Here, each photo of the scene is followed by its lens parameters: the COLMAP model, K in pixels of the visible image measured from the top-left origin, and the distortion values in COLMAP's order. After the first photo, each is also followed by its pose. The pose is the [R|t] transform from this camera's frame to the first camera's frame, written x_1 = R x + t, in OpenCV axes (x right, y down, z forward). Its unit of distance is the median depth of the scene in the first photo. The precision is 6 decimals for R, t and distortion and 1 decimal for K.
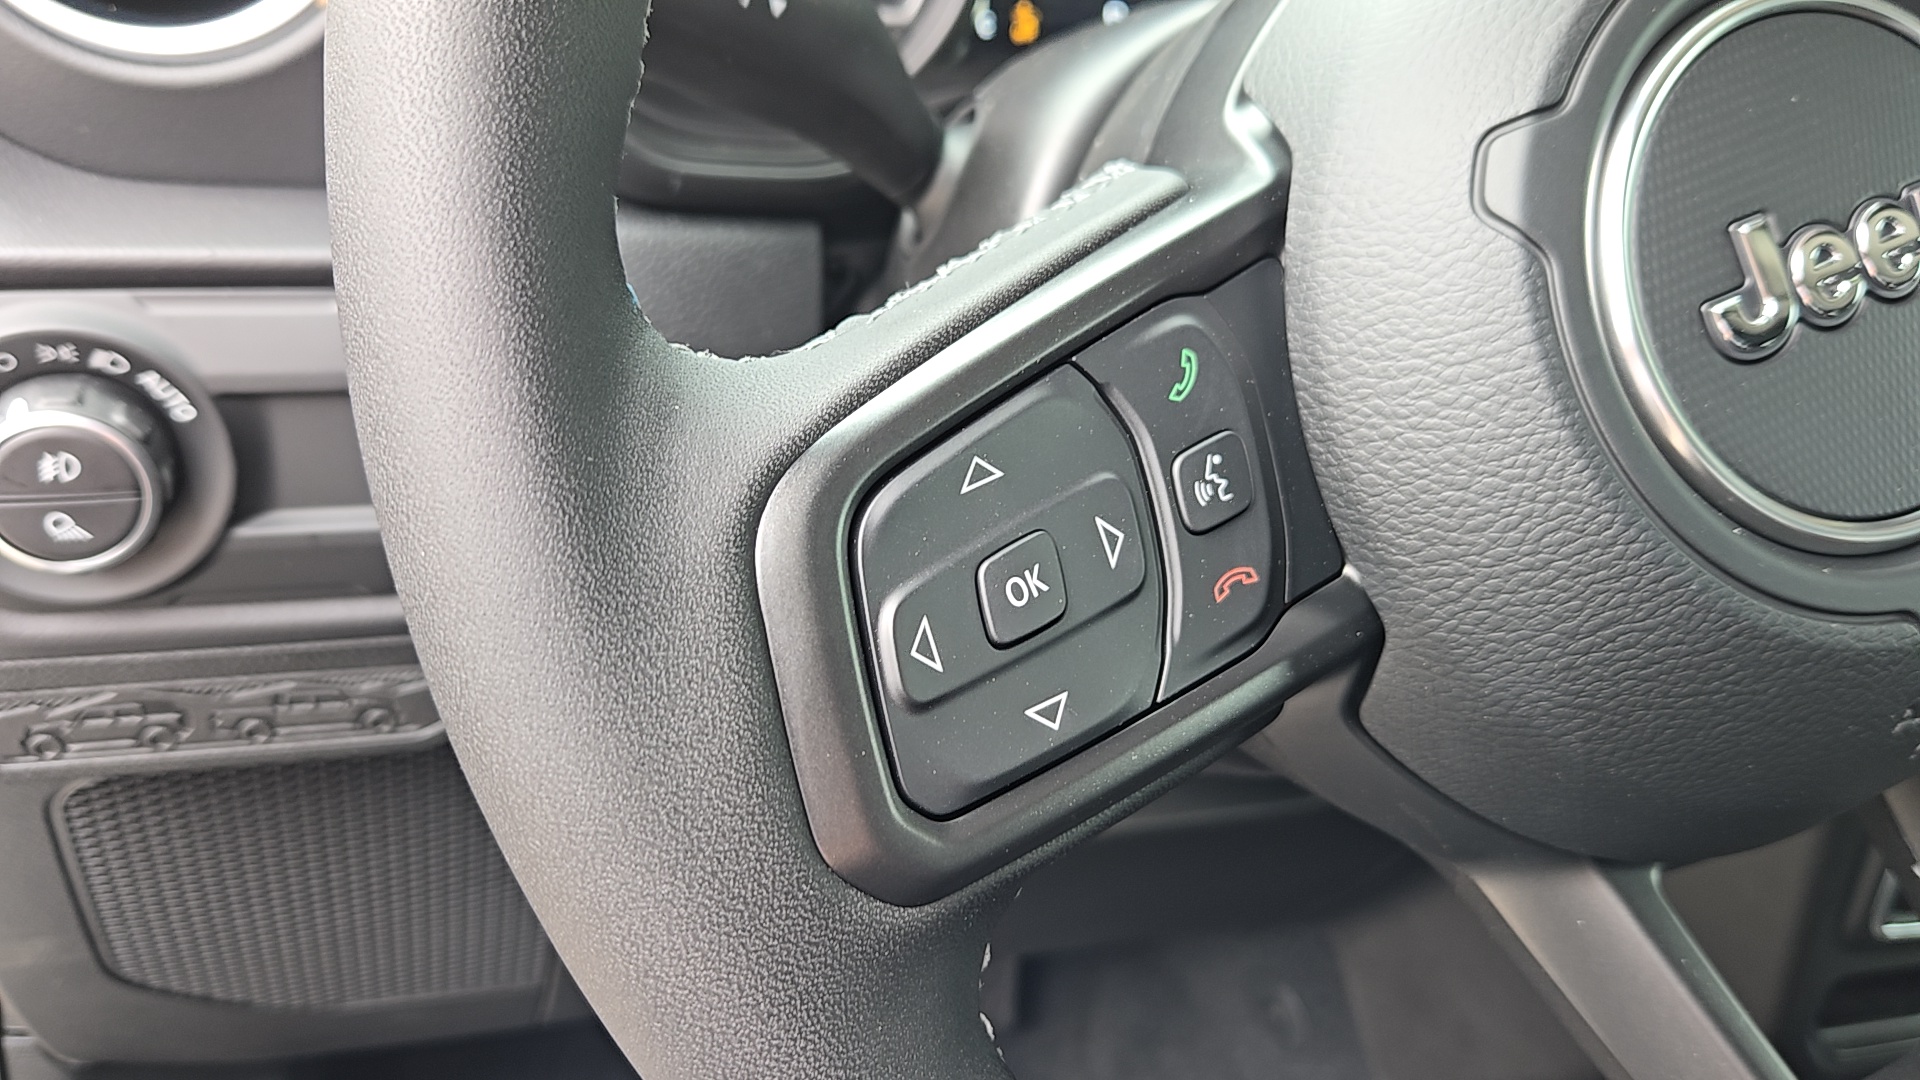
lens RADIAL K [[1596.3, 0, 950.4], [0, 1596.3, 547.9], [0, 0, 1]] dist [-0.002347, 0.010129]
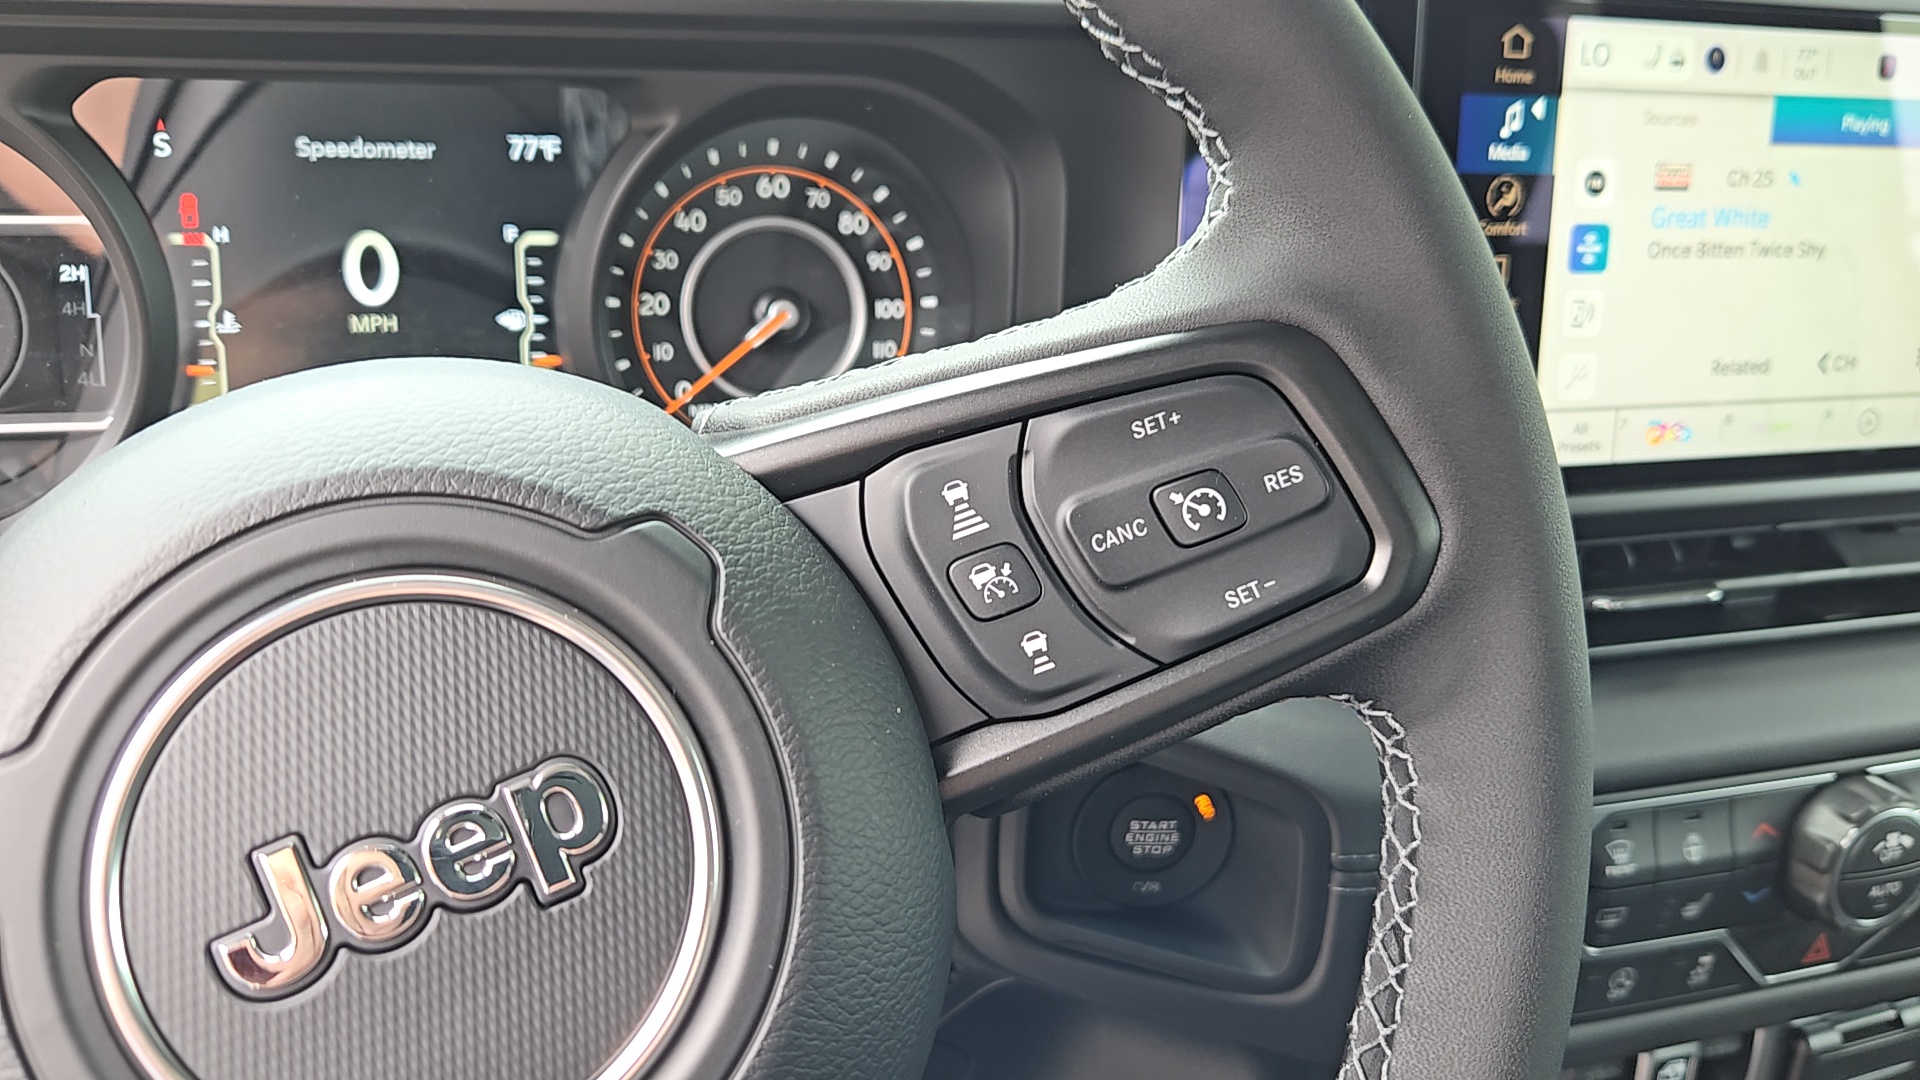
lens RADIAL K [[1596.3, 0, 969.4], [0, 1596.3, 551.3], [0, 0, 1]] dist [-0.002347, 0.010129]
pose [[0.999280, -0.035445, -0.013533, 0.953688], [0.034487, 0.997260, -0.065450, -0.311584], [0.015816, 0.064936, 0.997764, 0.055787]]
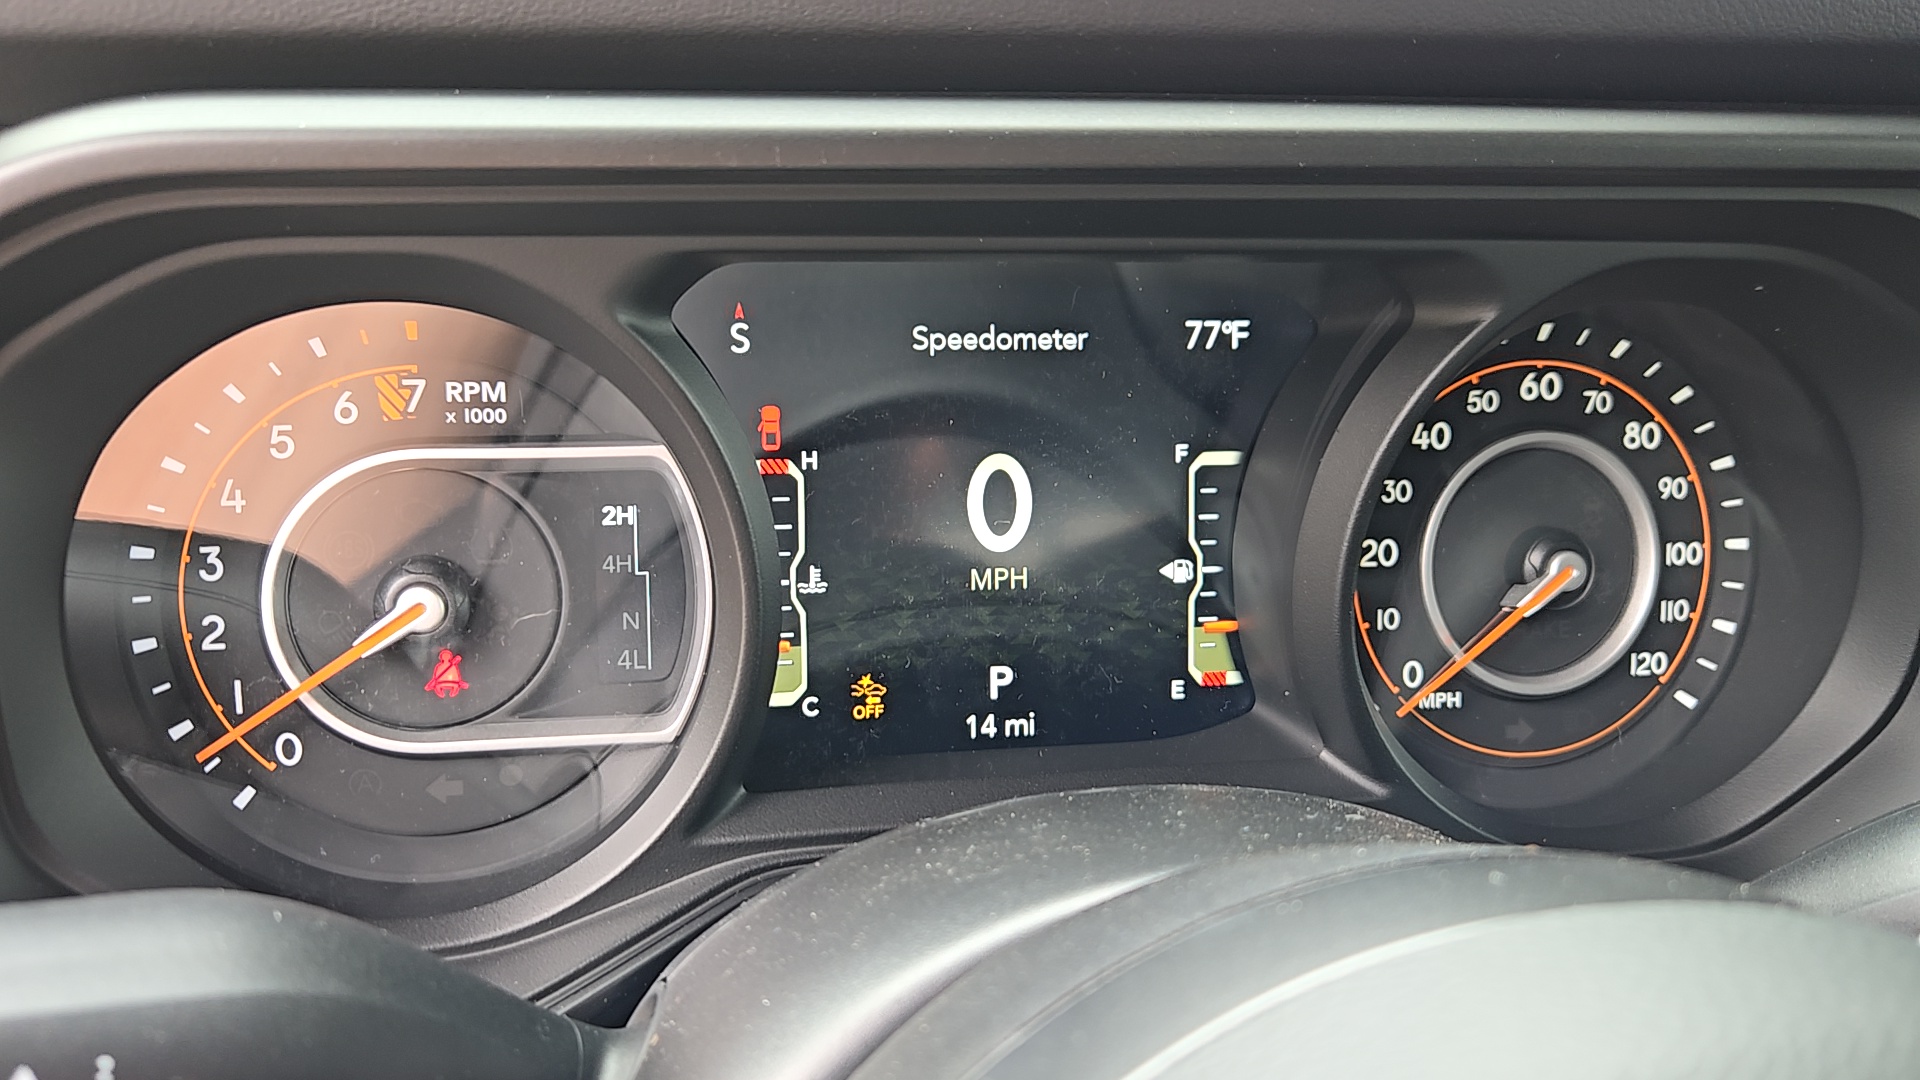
lens RADIAL K [[1596.3, 0, 976.5], [0, 1596.3, 540.3], [0, 0, 1]] dist [-0.002347, 0.010129]
pose [[0.992438, -0.018157, -0.121396, 0.348974], [0.003967, 0.993227, -0.116123, -0.618662], [0.122682, 0.114763, 0.985788, 0.593799]]
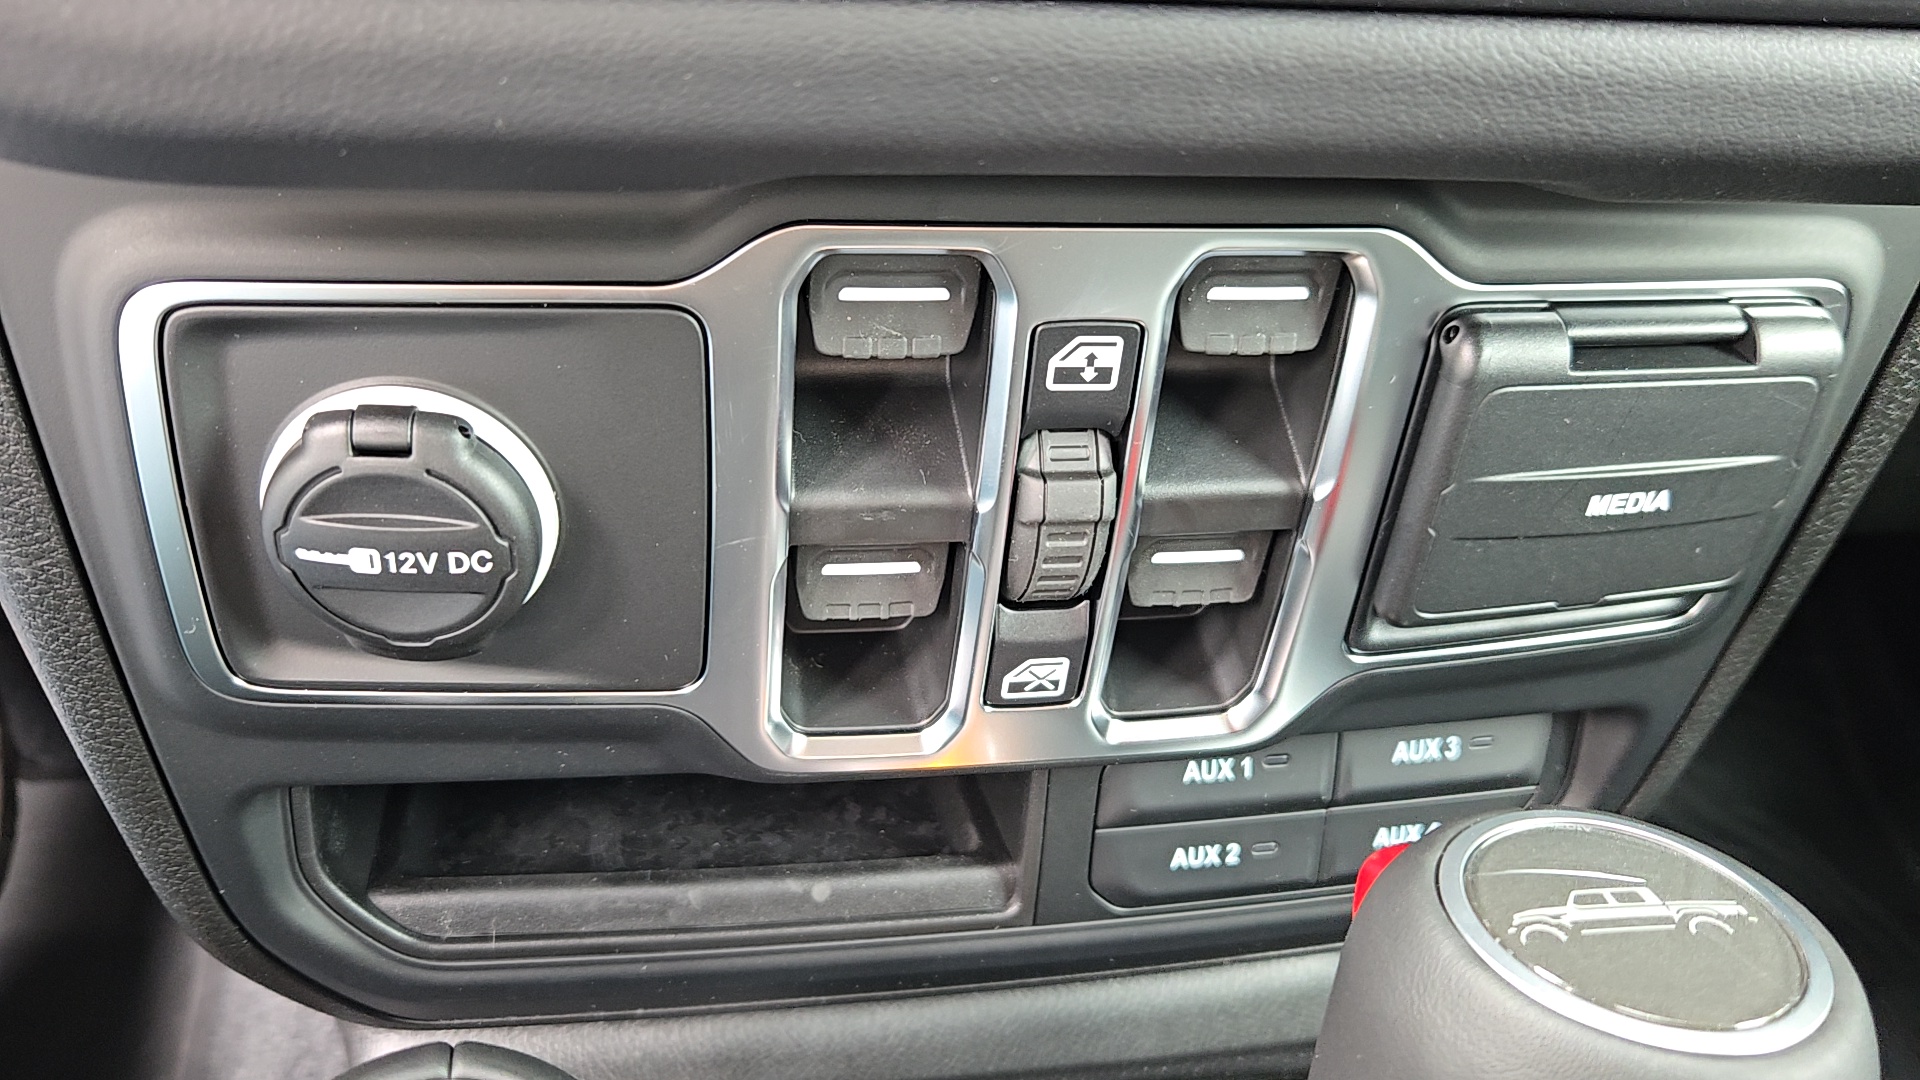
lens RADIAL K [[1596.3, 0, 971.1], [0, 1596.3, 542.0], [0, 0, 1]] dist [-0.002347, 0.010129]
pose [[0.989953, 0.080985, -0.115908, 2.031421], [-0.059231, 0.981856, 0.180143, 0.302022], [0.128394, -0.171468, 0.976787, 1.607102]]
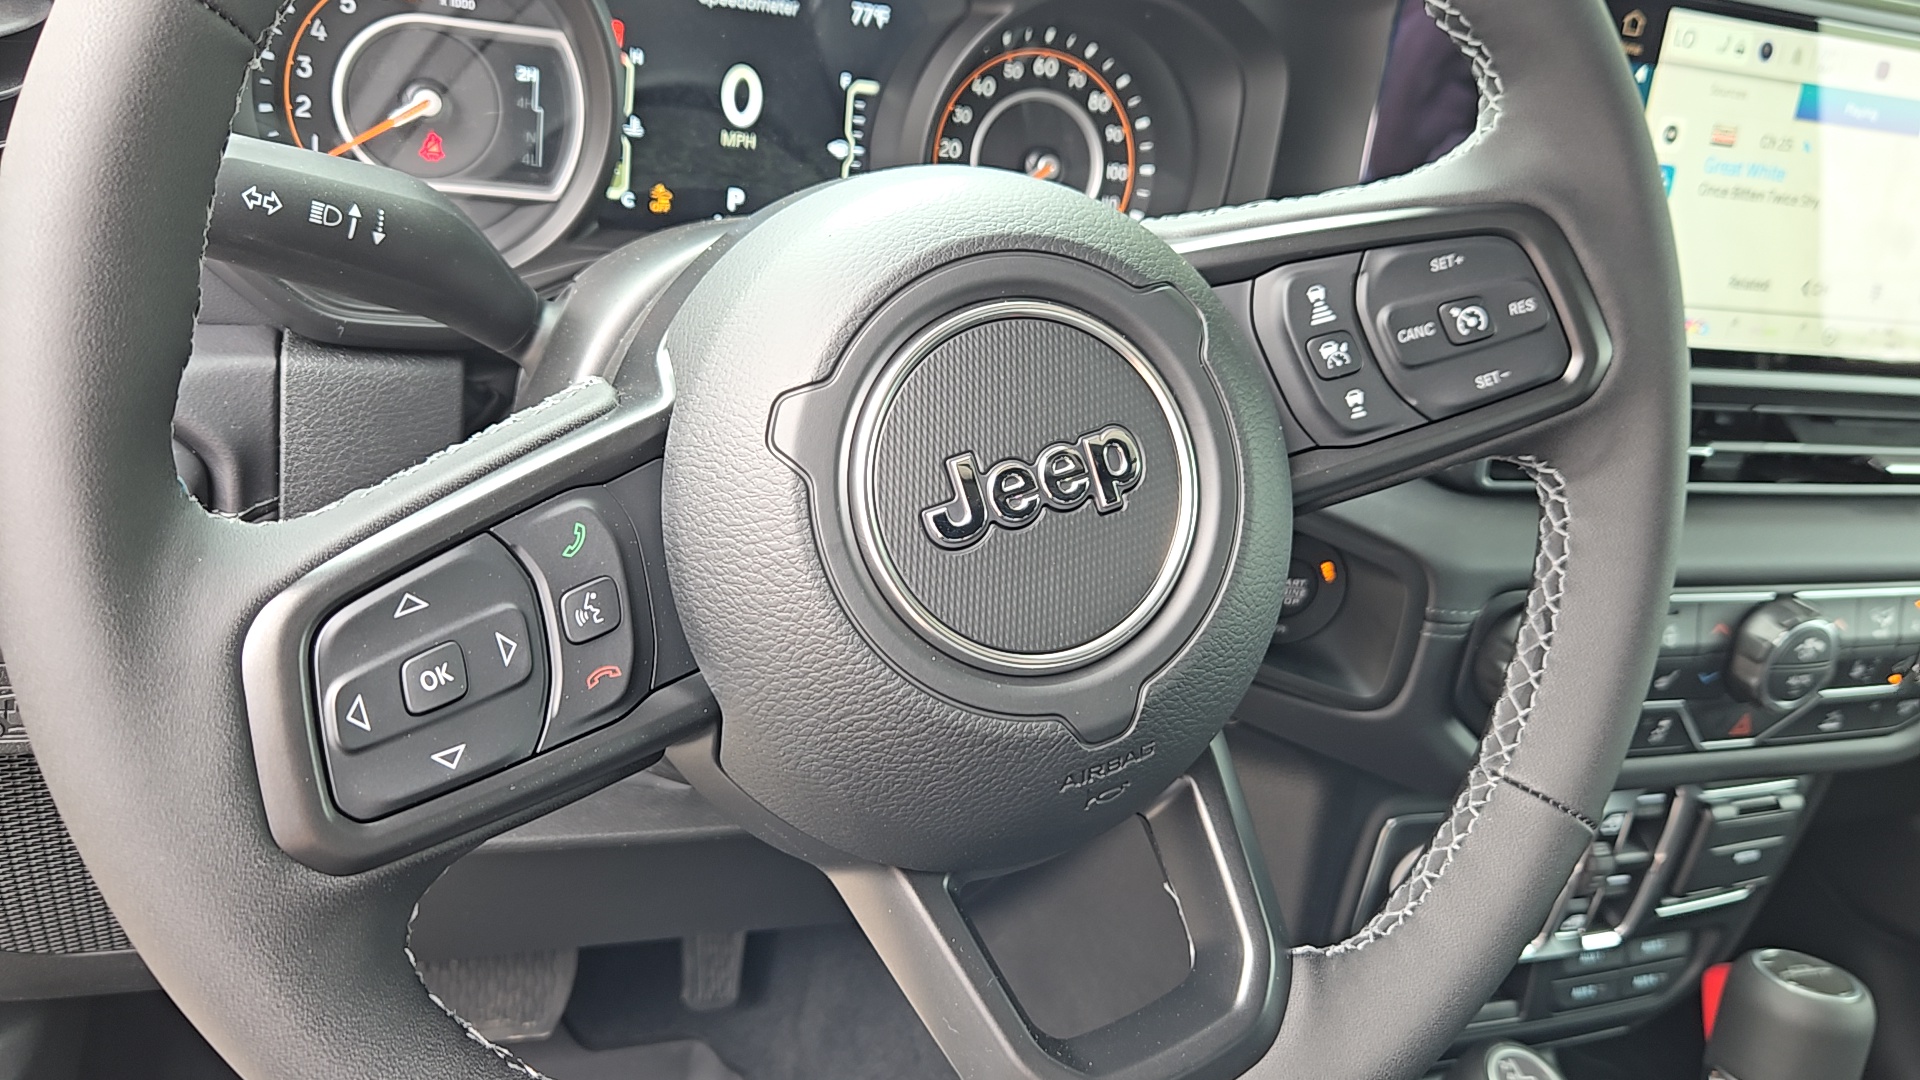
lens RADIAL K [[1596.3, 0, 957.0], [0, 1596.3, 539.1], [0, 0, 1]] dist [-0.002347, 0.010129]
pose [[0.996434, 0.054896, 0.064071, 0.413333], [-0.054758, 0.998492, -0.003914, -0.122871], [-0.064189, 0.000392, 0.997938, -0.557032]]
